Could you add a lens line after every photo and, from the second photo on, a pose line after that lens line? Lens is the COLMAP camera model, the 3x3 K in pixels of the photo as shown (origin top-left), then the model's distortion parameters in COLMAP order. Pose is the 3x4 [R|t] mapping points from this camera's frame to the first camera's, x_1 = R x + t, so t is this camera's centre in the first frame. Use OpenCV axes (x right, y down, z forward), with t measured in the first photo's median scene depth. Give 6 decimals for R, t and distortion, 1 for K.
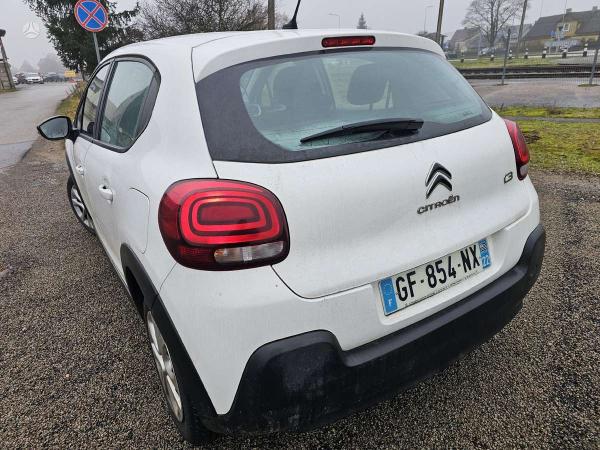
lens RADIAL K [[389.2, 0, 300.0], [0, 389.2, 225.0], [0, 0, 1]] dist [0.033798, -0.032438]
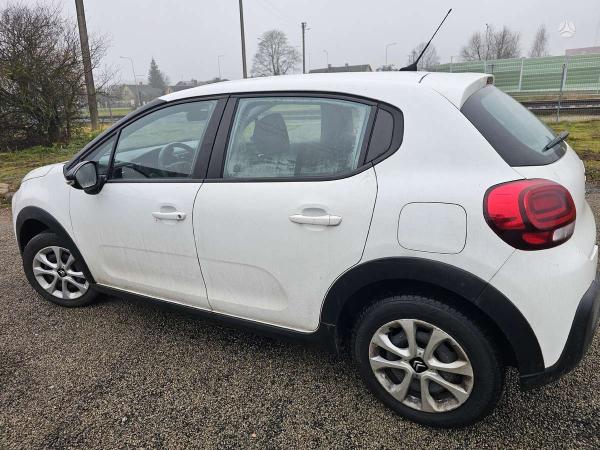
lens RADIAL K [[389.2, 0, 300.0], [0, 389.2, 225.0], [0, 0, 1]] dist [0.033798, -0.032438]
pose [[0.877535, -0.139544, 0.458759, -0.660240], [0.183641, 0.981580, -0.052703, -0.015580], [-0.442954, 0.130495, 0.886997, 0.079100]]
